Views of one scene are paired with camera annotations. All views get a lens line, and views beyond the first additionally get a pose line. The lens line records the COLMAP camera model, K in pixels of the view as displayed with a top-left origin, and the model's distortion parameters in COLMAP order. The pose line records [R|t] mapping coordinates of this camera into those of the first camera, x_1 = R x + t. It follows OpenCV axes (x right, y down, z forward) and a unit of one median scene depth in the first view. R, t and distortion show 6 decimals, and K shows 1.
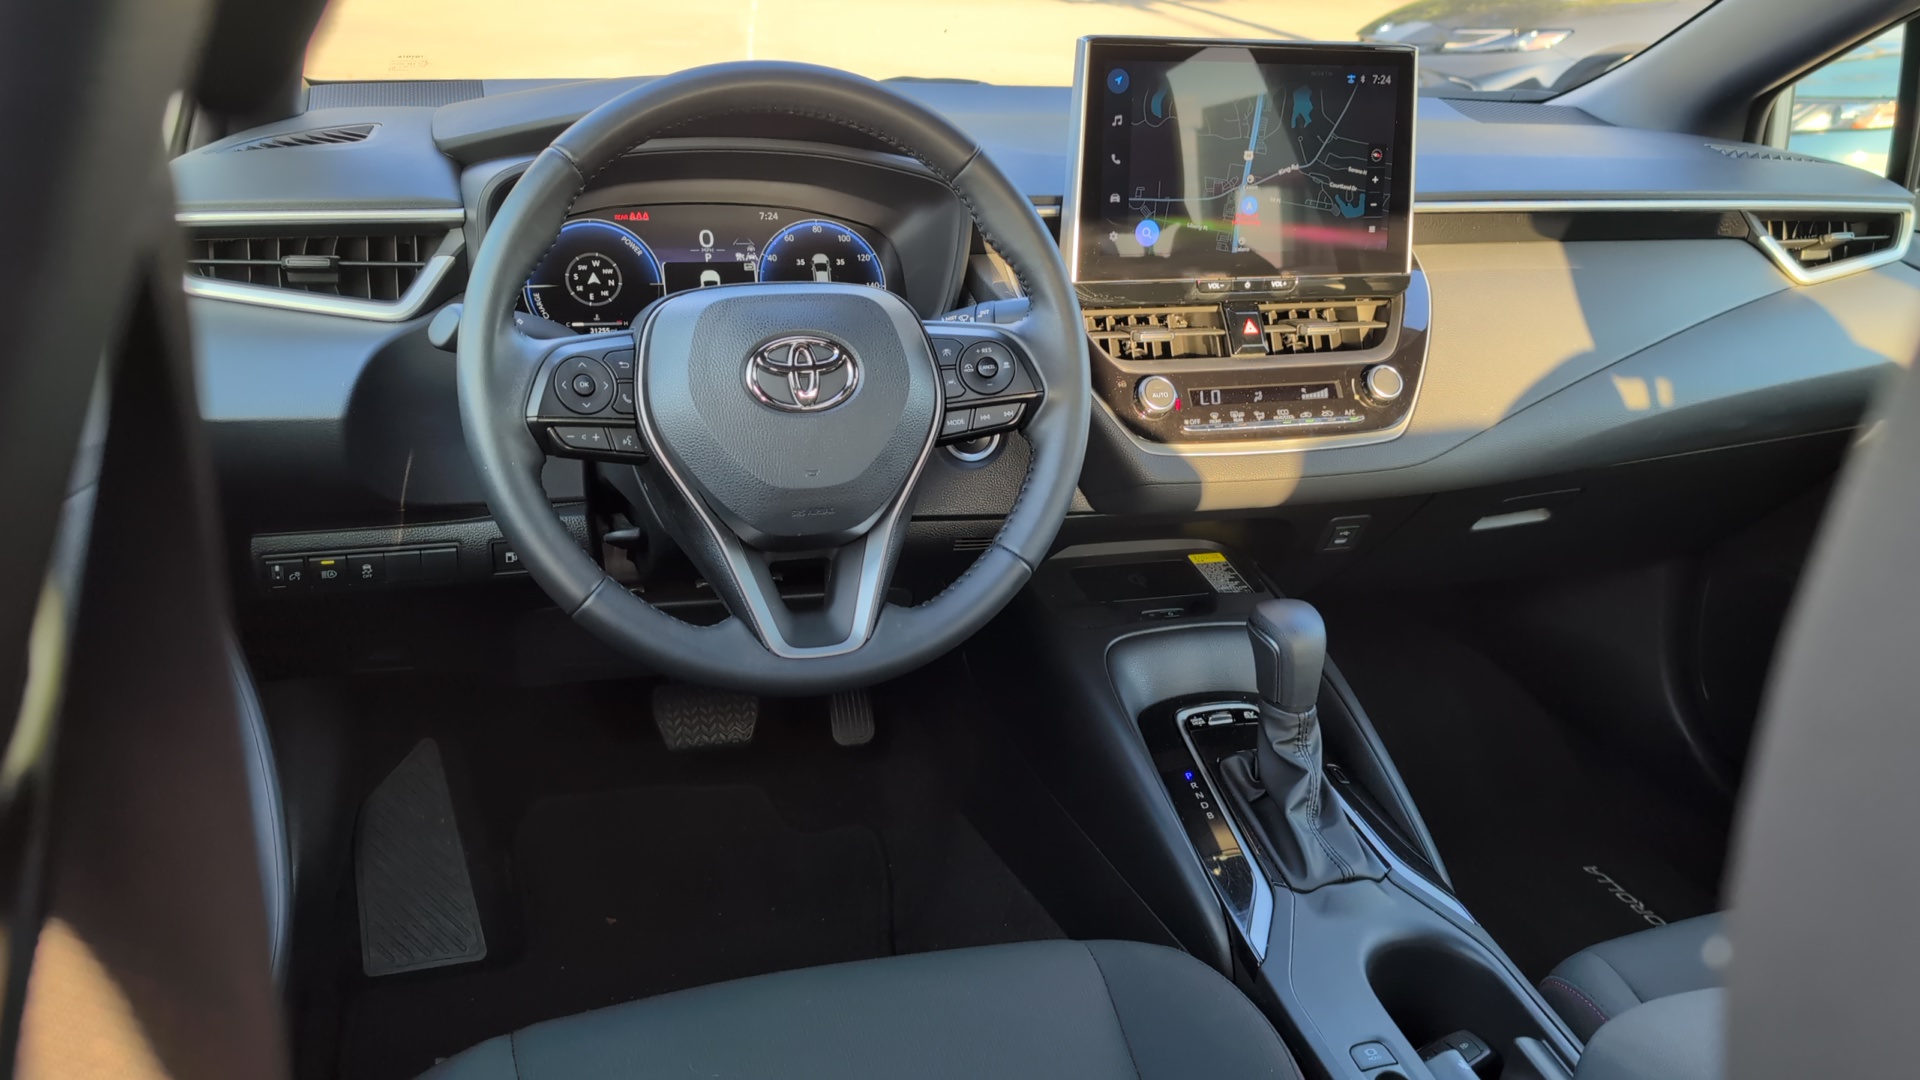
lens RADIAL K [[1558.3, 0, 960.0], [0, 1558.3, 540.0], [0, 0, 1]] dist [0.013007, -0.012032]
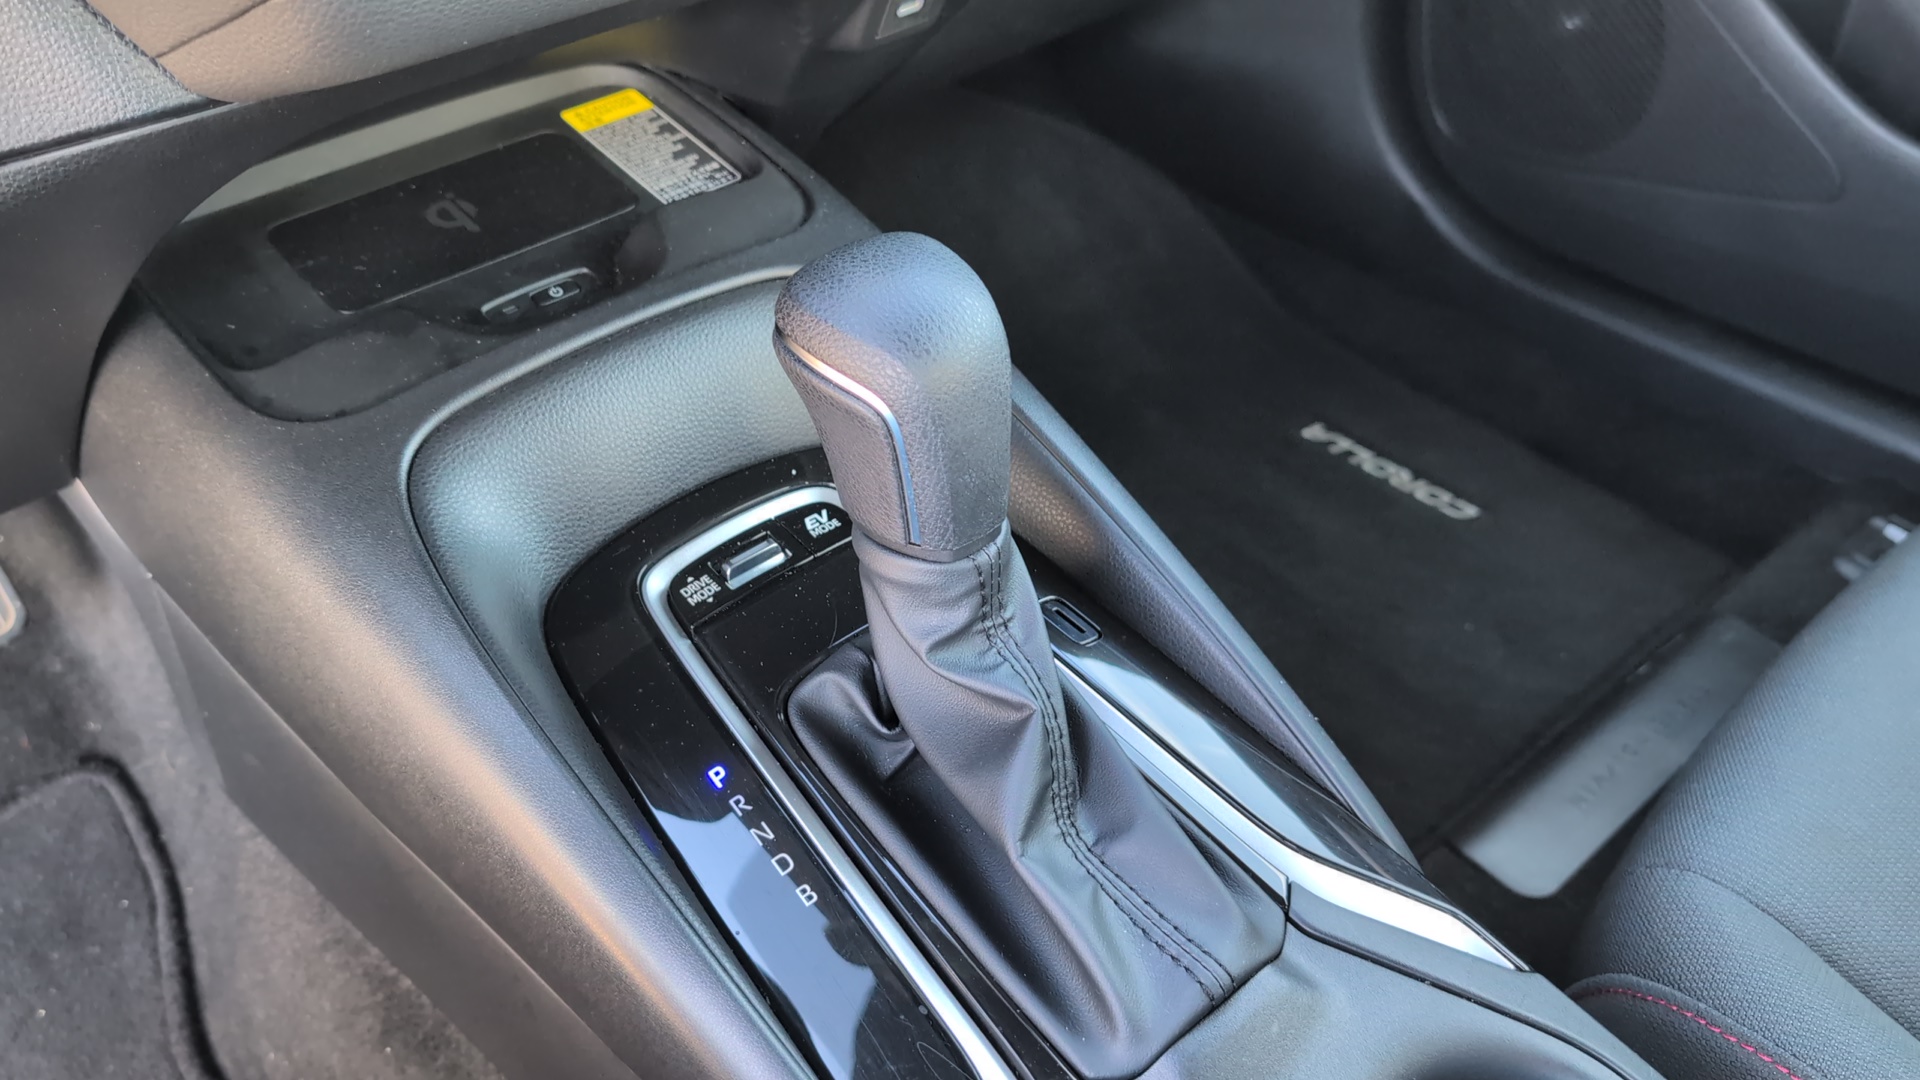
lens RADIAL K [[1558.3, 0, 960.0], [0, 1558.3, 540.0], [0, 0, 1]] dist [0.013007, -0.012032]
pose [[0.914954, -0.302444, 0.267184, 0.106095], [0.193490, 0.909776, 0.367245, -0.021442], [-0.354149, -0.284315, 0.890923, 0.603746]]
